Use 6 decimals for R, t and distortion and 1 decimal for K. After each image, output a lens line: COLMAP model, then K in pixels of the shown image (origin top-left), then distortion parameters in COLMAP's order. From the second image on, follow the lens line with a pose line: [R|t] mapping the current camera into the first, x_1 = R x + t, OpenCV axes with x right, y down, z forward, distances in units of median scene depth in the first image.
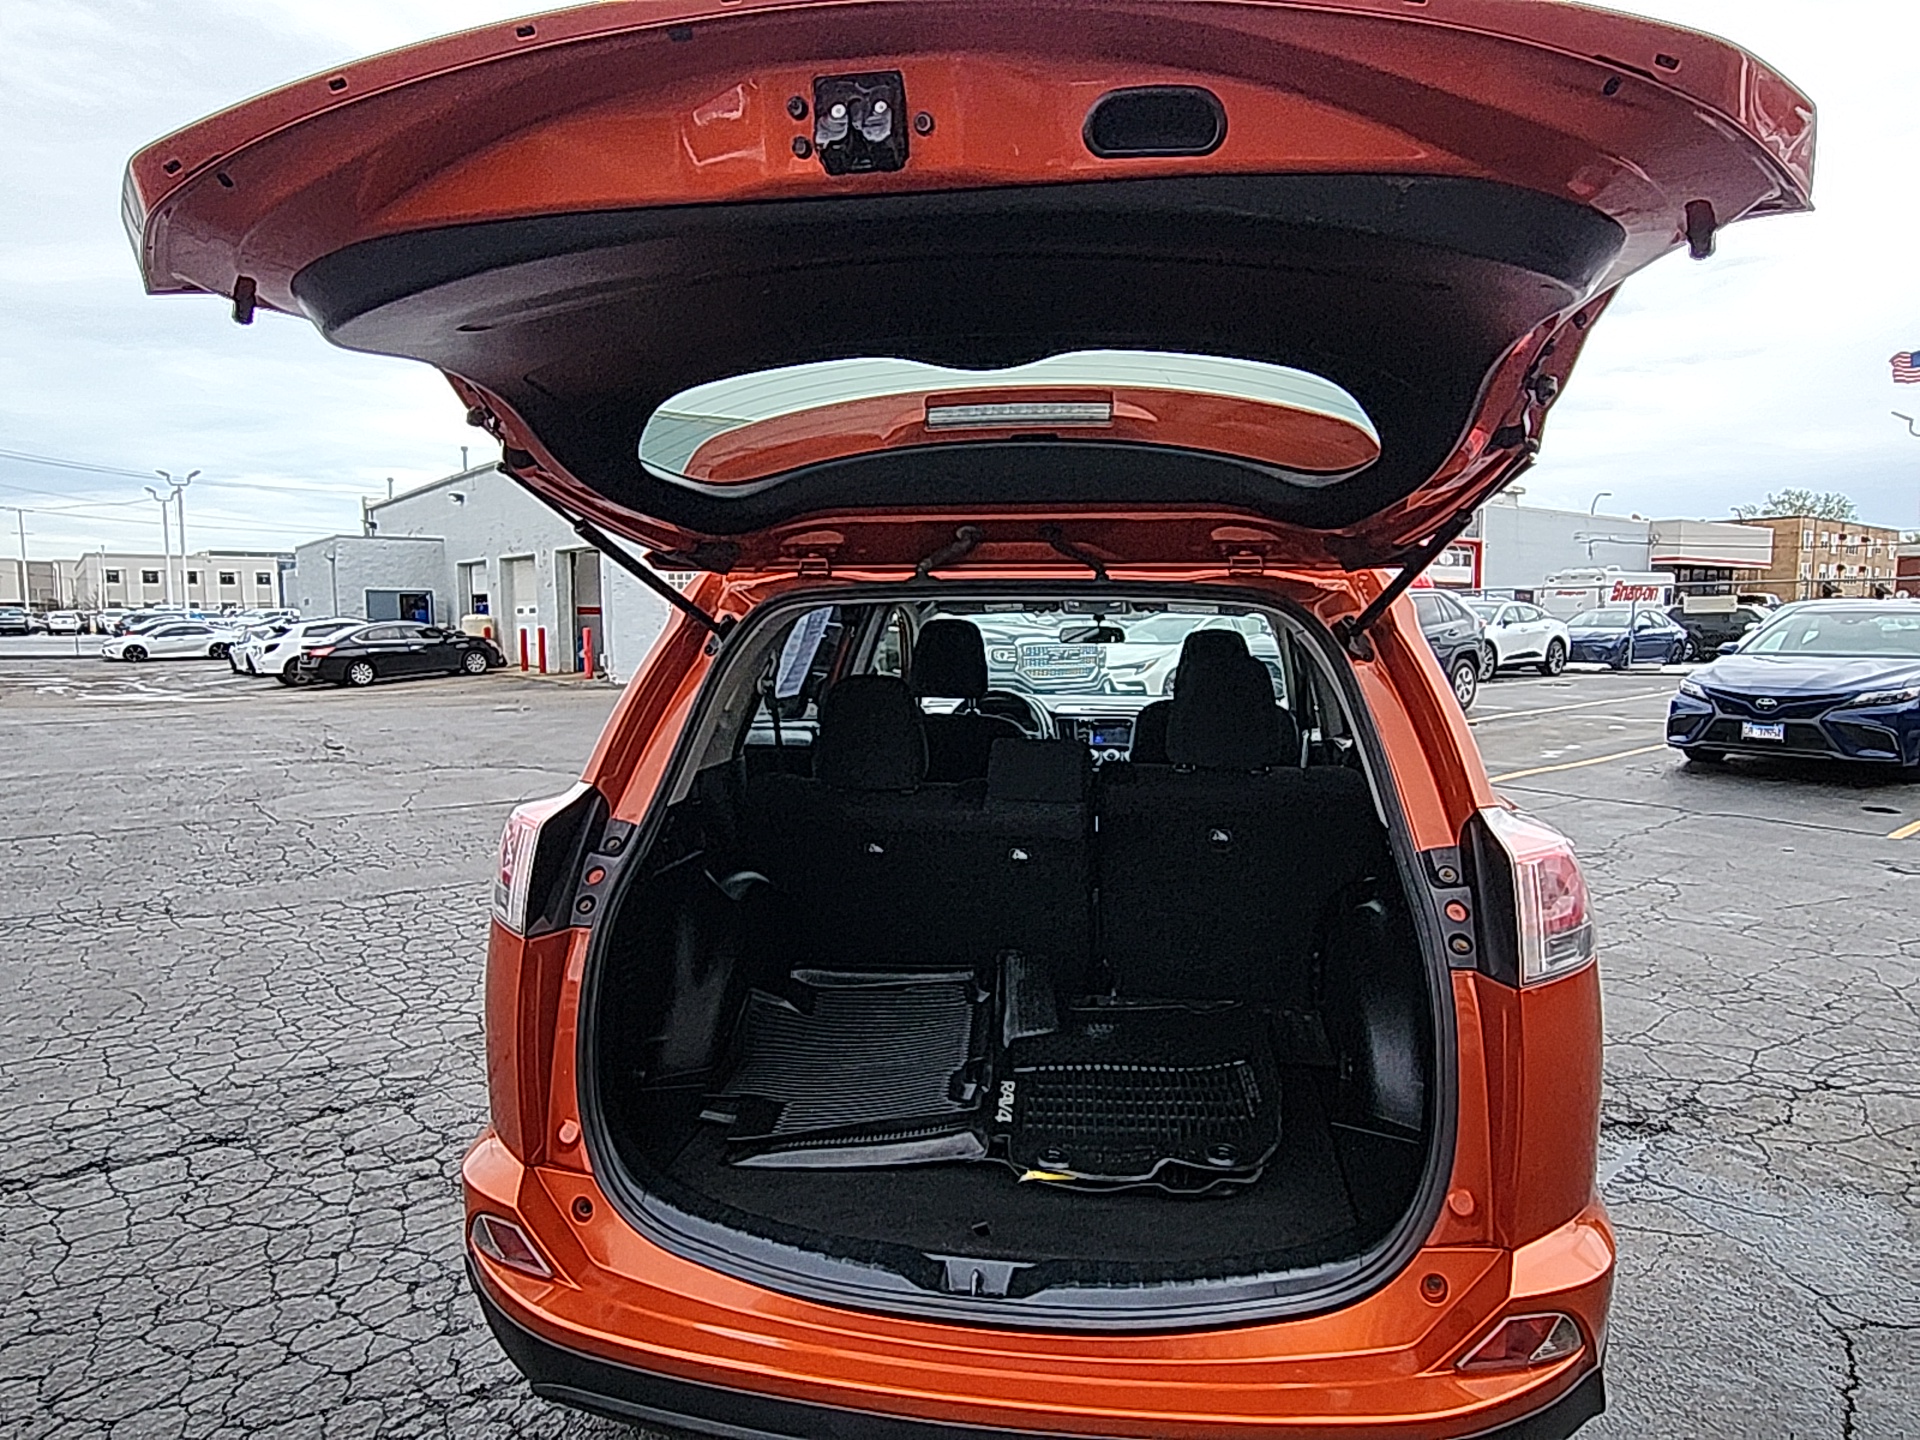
lens RADIAL K [[1165.5, 0, 973.4], [0, 1165.5, 727.1], [0, 0, 1]] dist [0.003529, -0.001471]
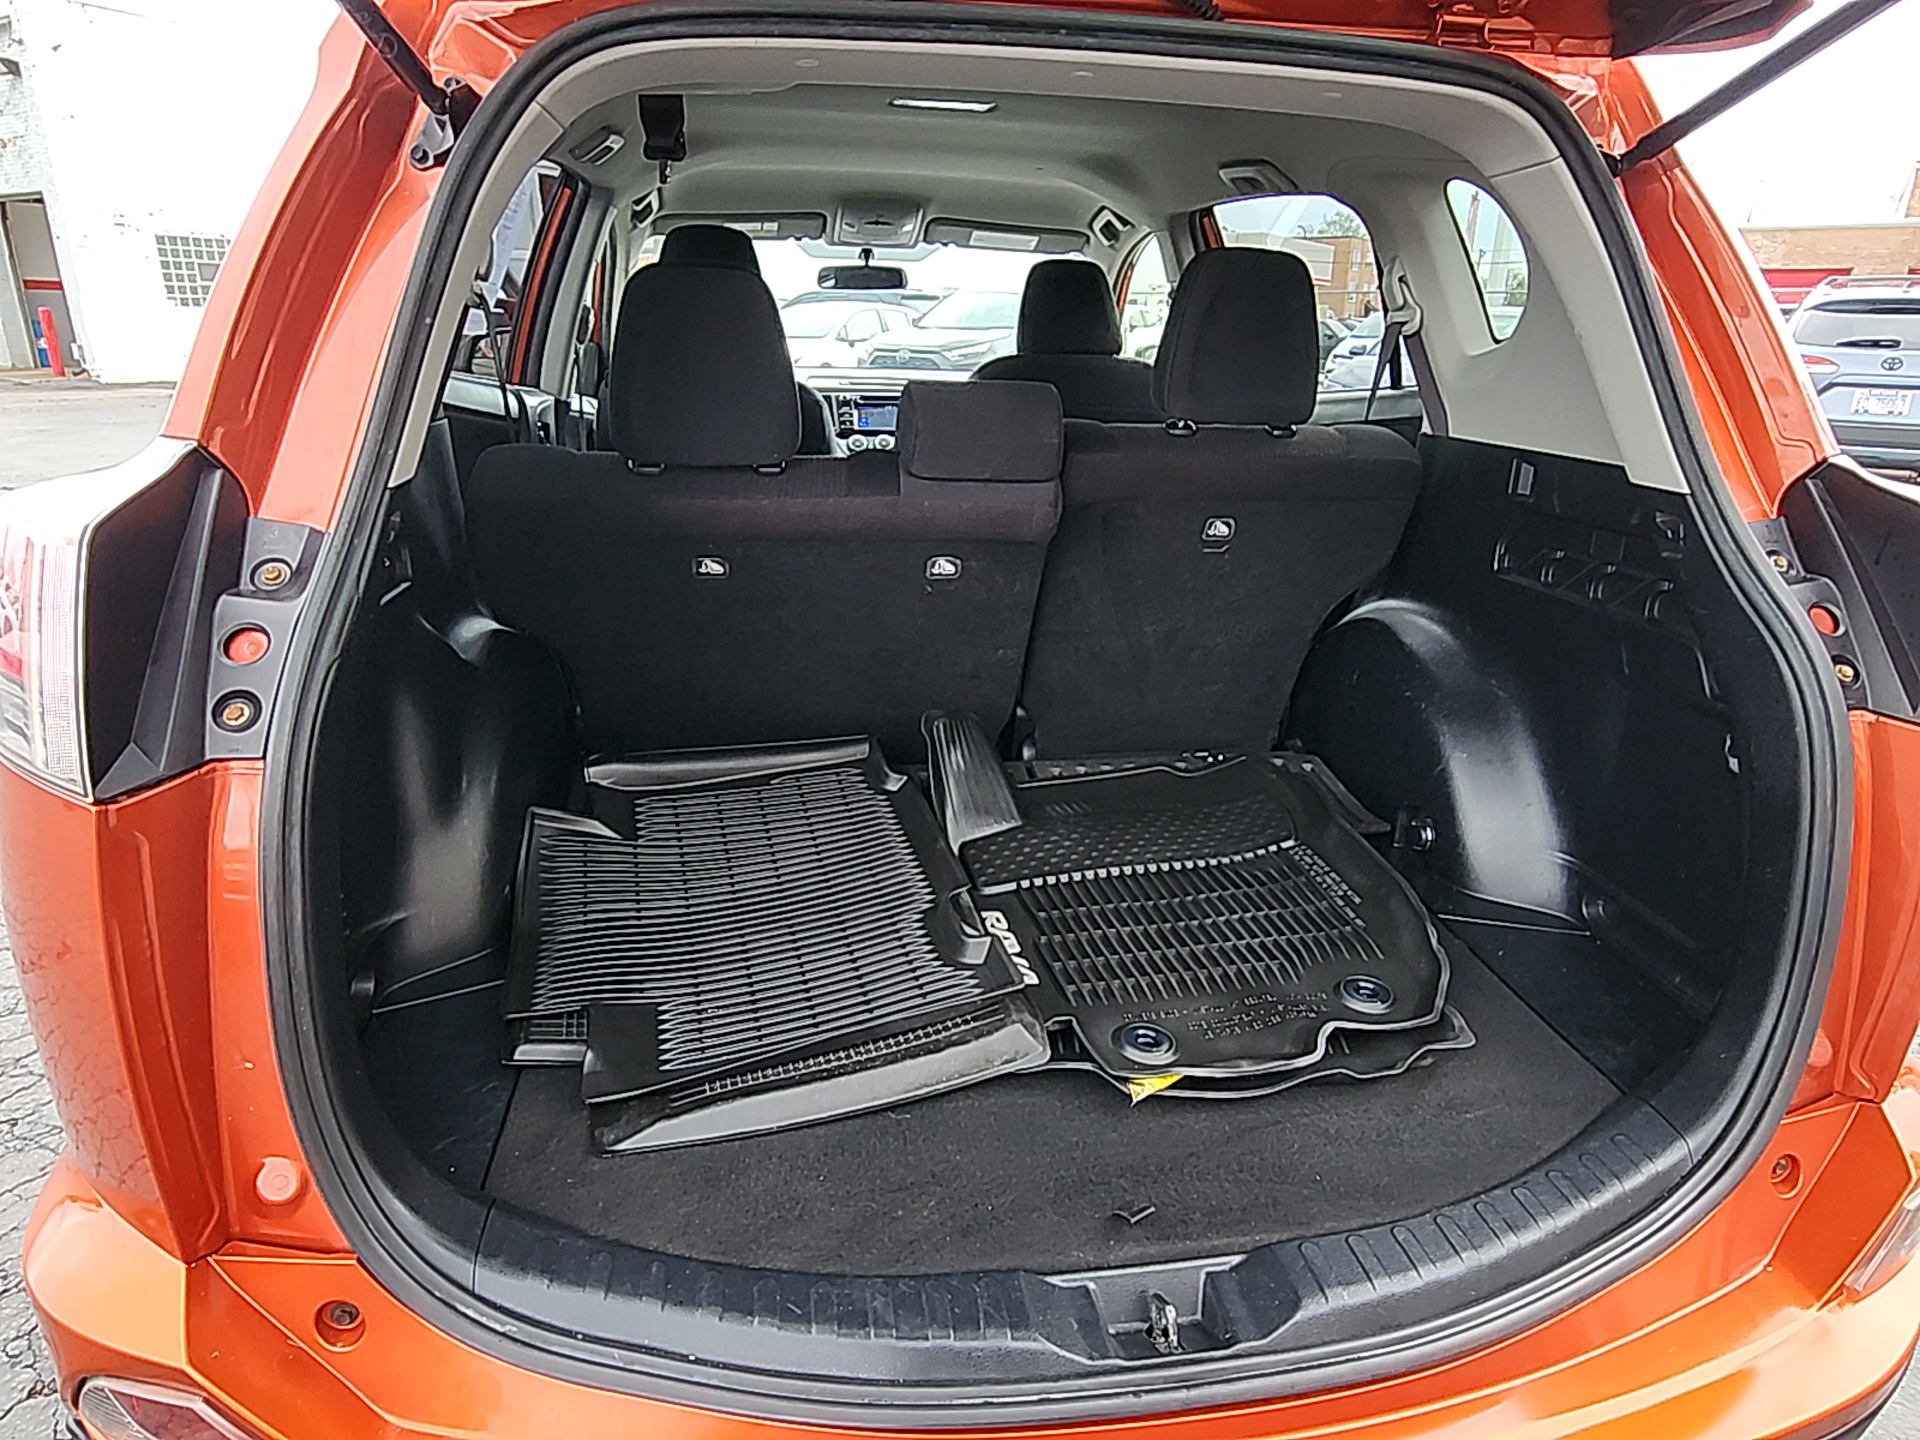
lens RADIAL K [[1165.5, 0, 973.4], [0, 1165.5, 727.1], [0, 0, 1]] dist [0.003529, -0.001471]
pose [[0.946846, -0.083725, 0.310602, -0.188478], [0.007144, 0.970771, 0.239901, 0.048670], [-0.321609, -0.224930, 0.919768, 0.456777]]
